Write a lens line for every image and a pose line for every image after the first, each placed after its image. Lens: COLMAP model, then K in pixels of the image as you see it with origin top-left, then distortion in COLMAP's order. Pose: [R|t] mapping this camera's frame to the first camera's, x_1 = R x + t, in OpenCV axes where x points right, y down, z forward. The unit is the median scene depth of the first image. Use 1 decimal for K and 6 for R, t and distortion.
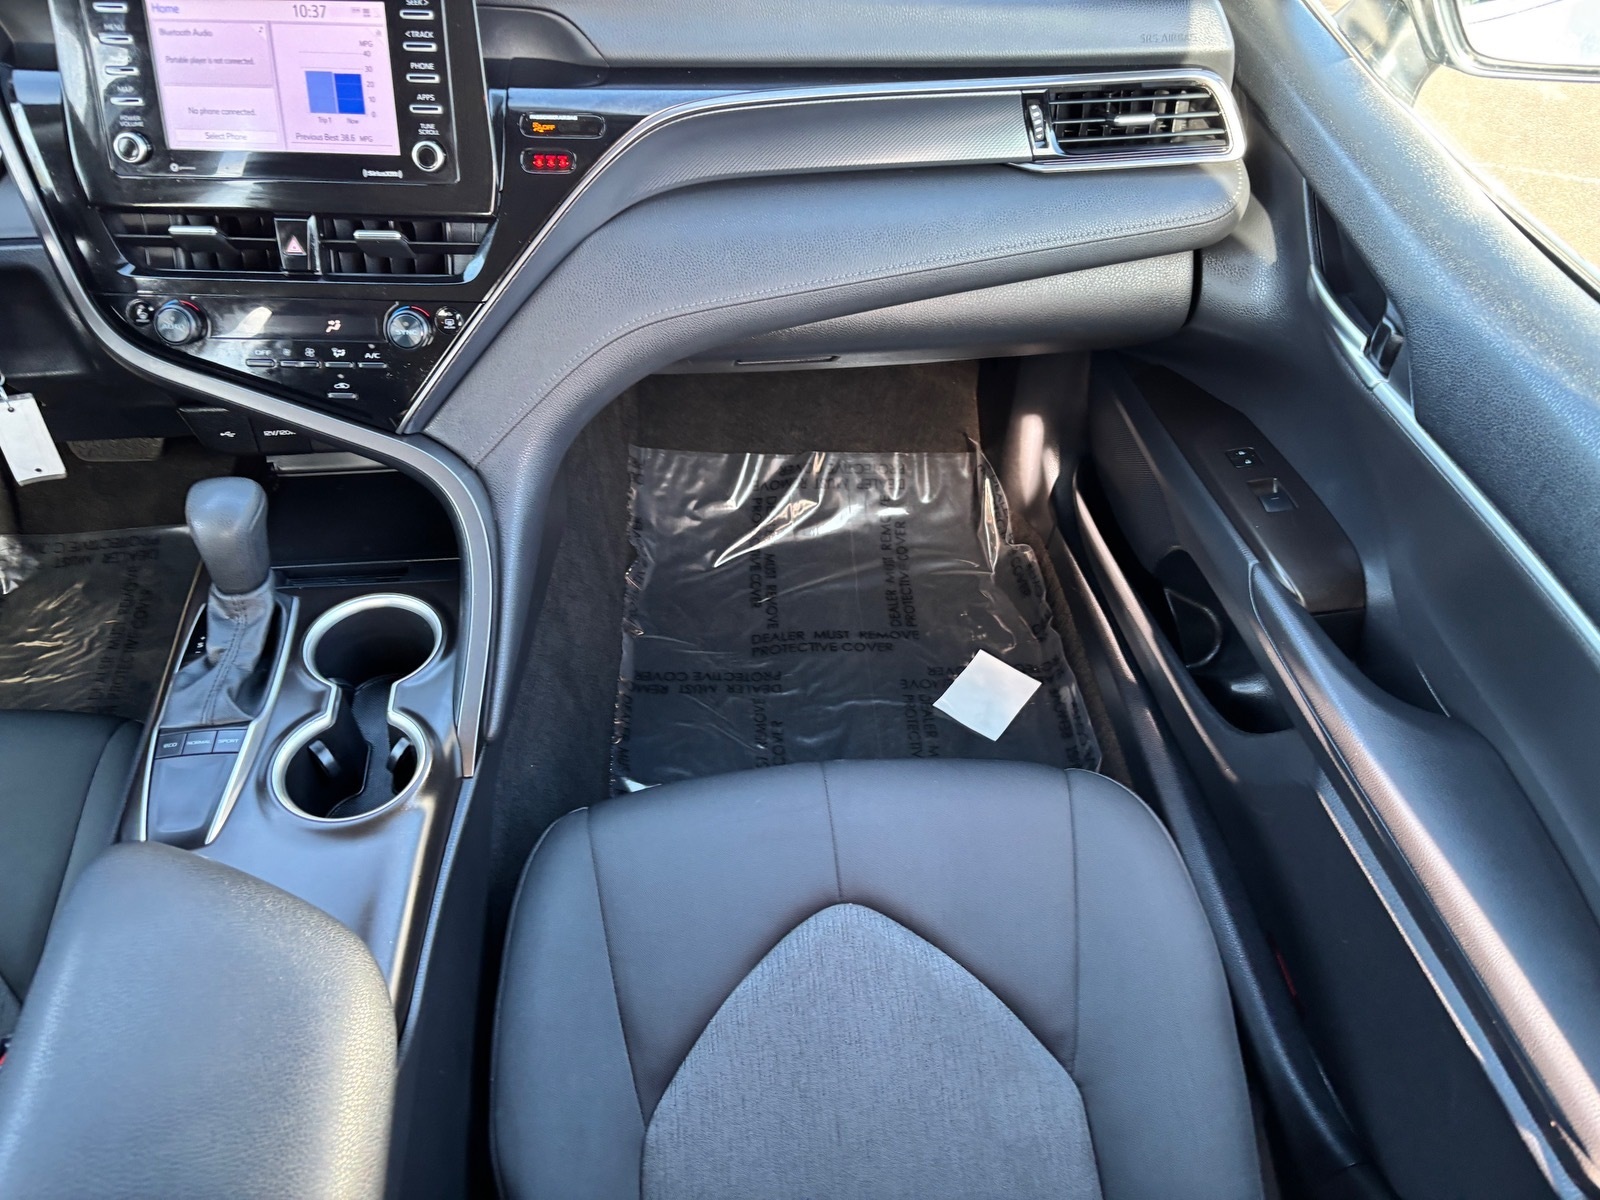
lens RADIAL K [[1214.1, 0, 813.0], [0, 1214.1, 610.2], [0, 0, 1]] dist [0.033044, -0.046751]
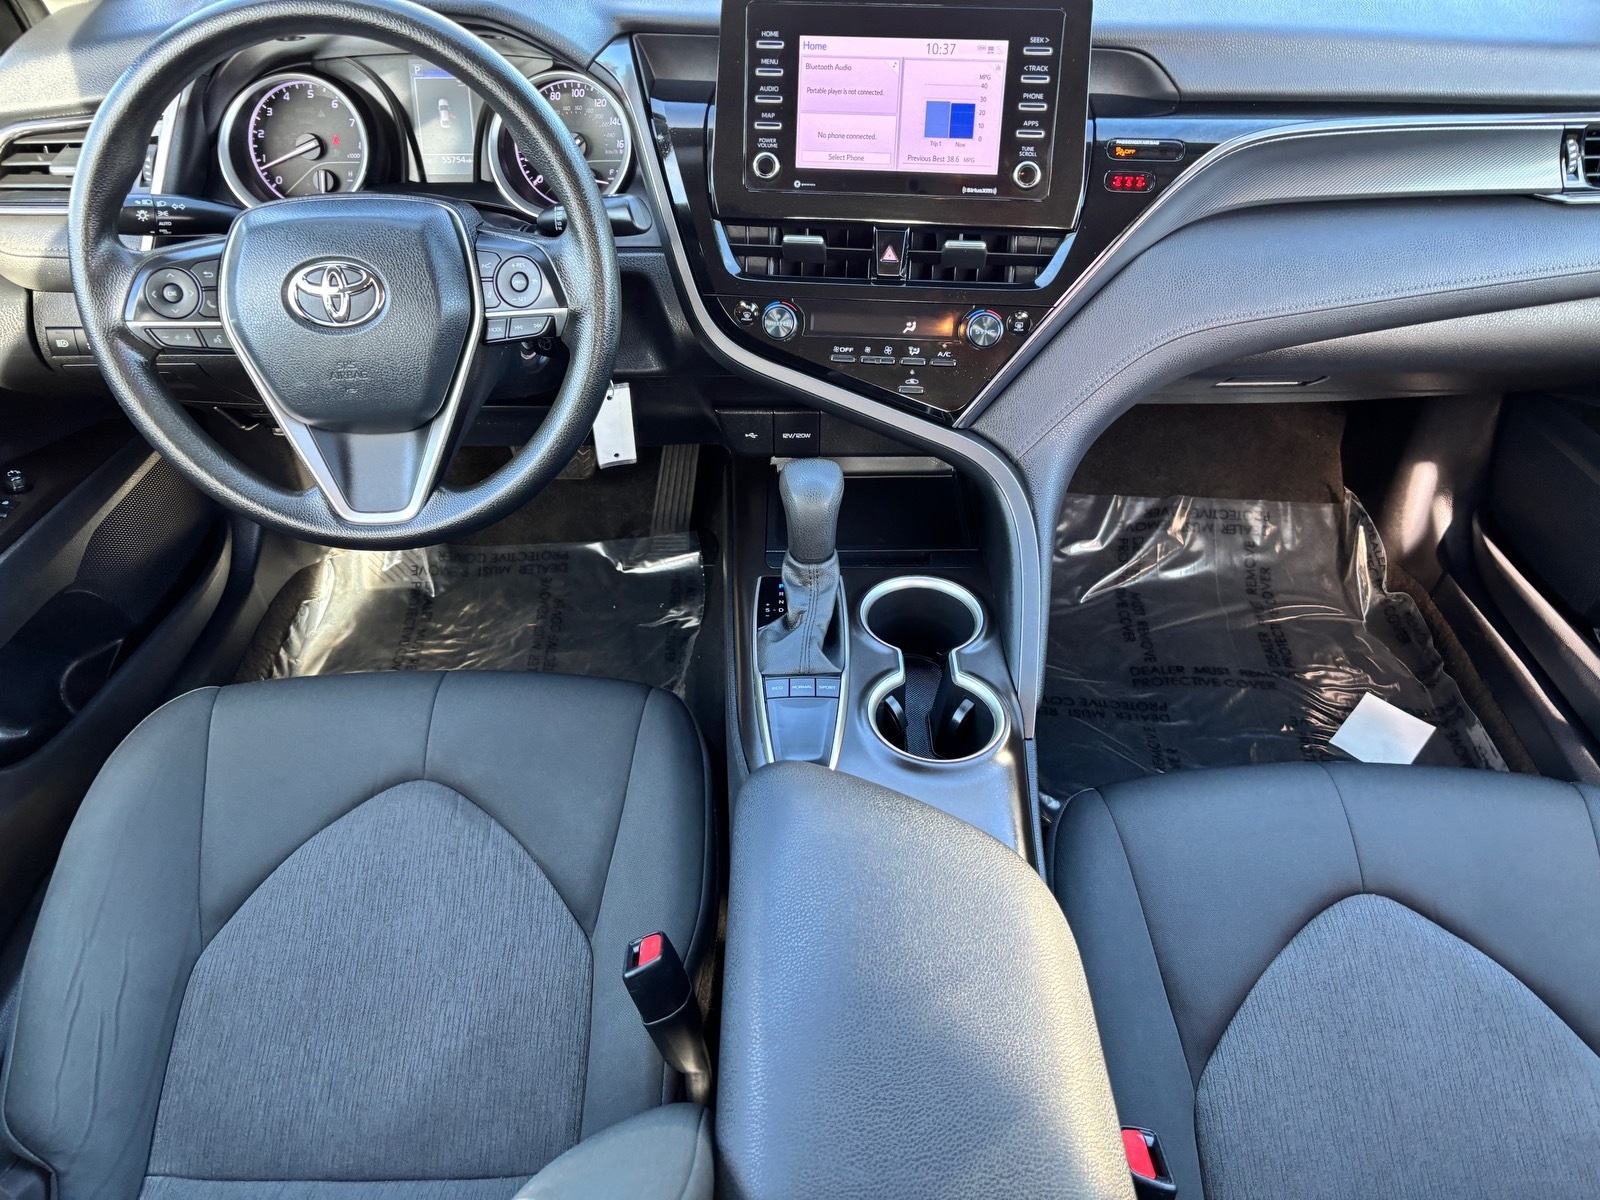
lens RADIAL K [[1214.1, 0, 798.8], [0, 1214.1, 607.2], [0, 0, 1]] dist [0.033044, -0.046751]
pose [[0.993501, 0.044113, -0.104930, -0.365811], [-0.053291, 0.994840, -0.086337, 0.121362], [0.100580, 0.091367, 0.990725, -0.085191]]
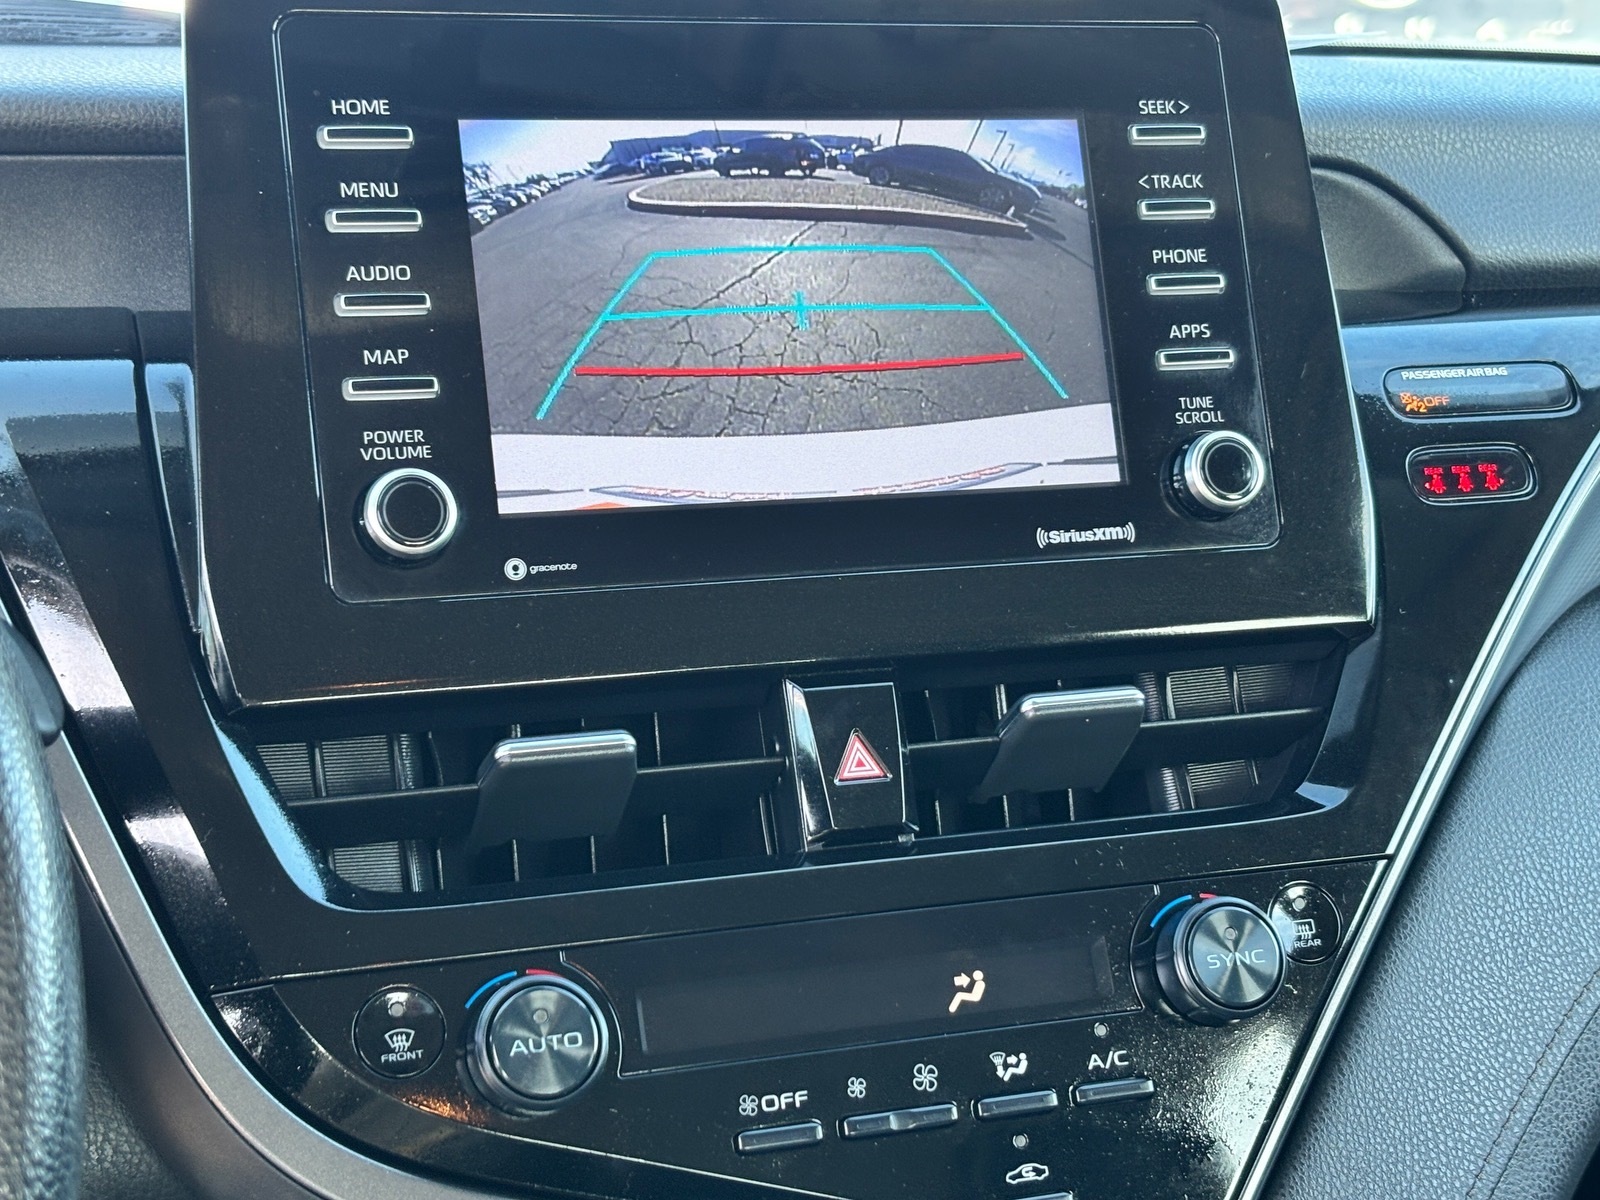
lens RADIAL K [[2520.2, 0, 775.6], [0, 2520.2, 667.1], [0, 0, 1]] dist [0.092984, 0.000000]
pose [[0.945016, -0.098125, 0.311955, -0.636322], [0.243841, 0.847078, -0.472229, -0.005812], [-0.217913, 0.522332, 0.824429, 0.422591]]
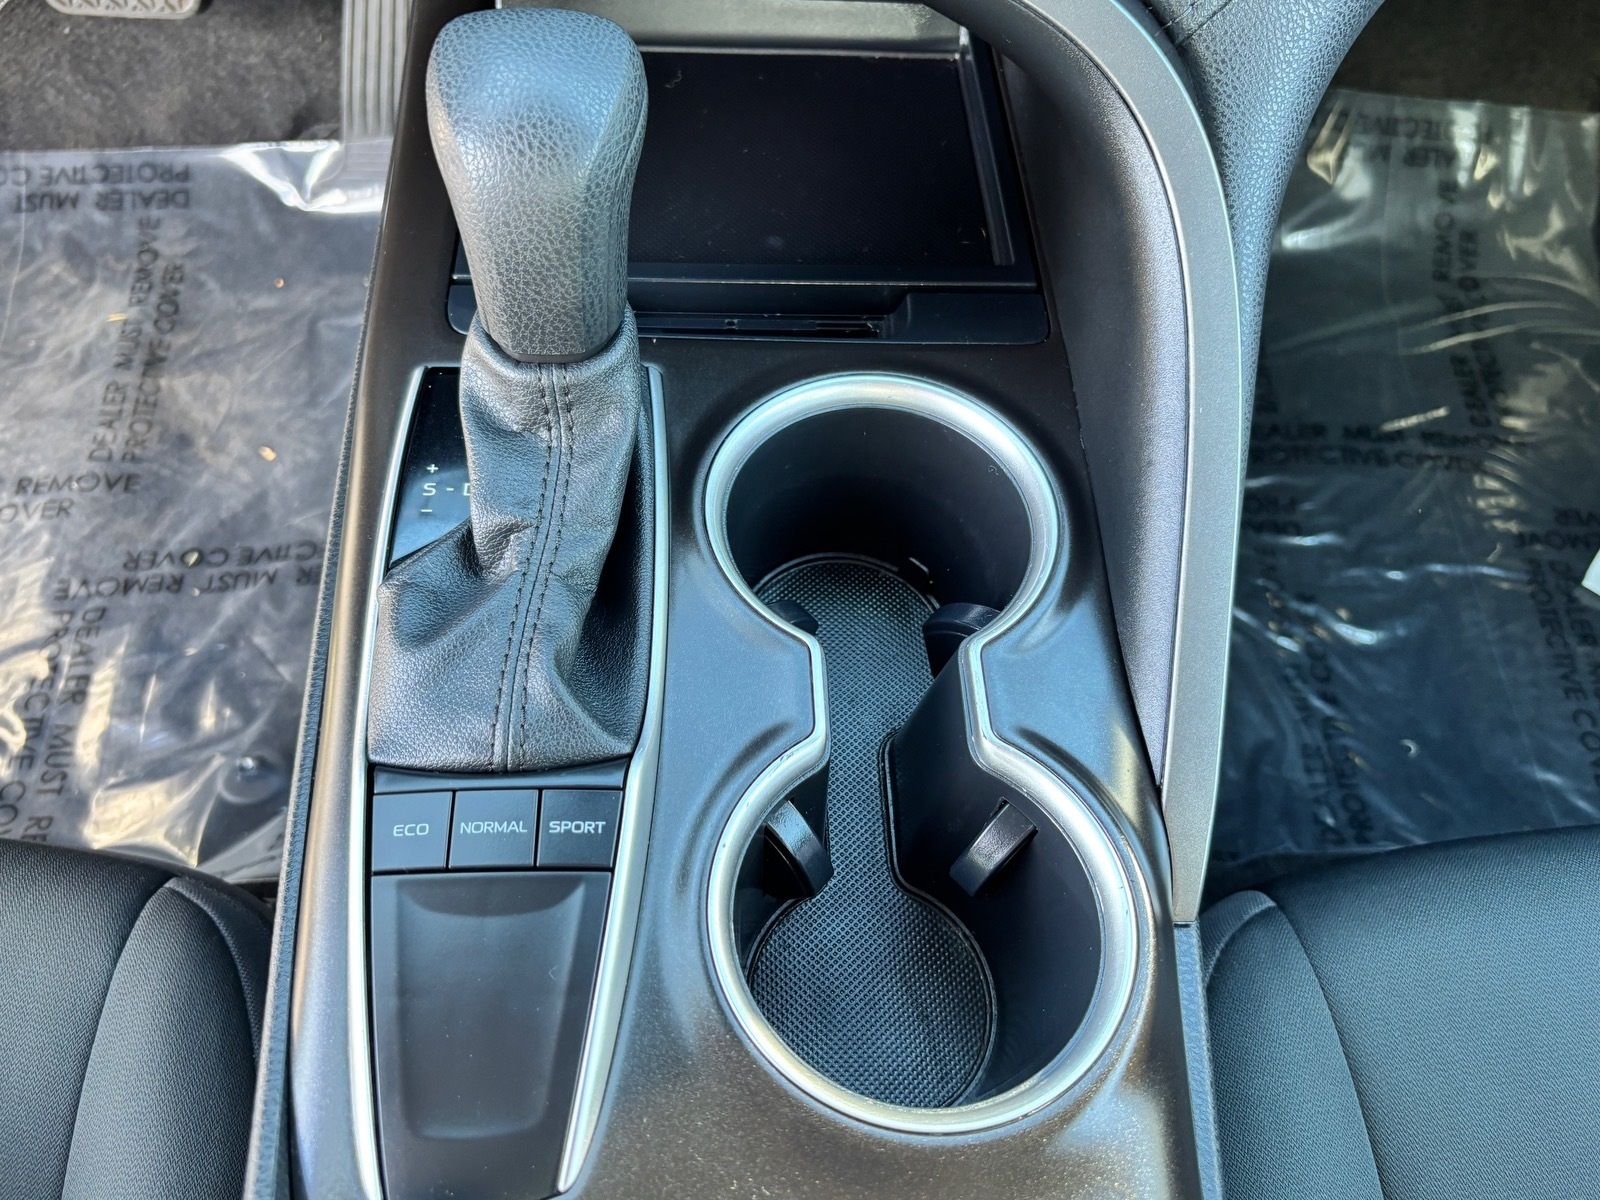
lens RADIAL K [[1322.6, 0, 793.9], [0, 1322.6, 599.5], [0, 0, 1]] dist [0.015589, -0.031631]
pose [[0.996956, 0.076417, -0.015437, -0.389026], [-0.071056, 0.972140, 0.223370, -0.037878], [0.032076, -0.221593, 0.974612, 0.611881]]
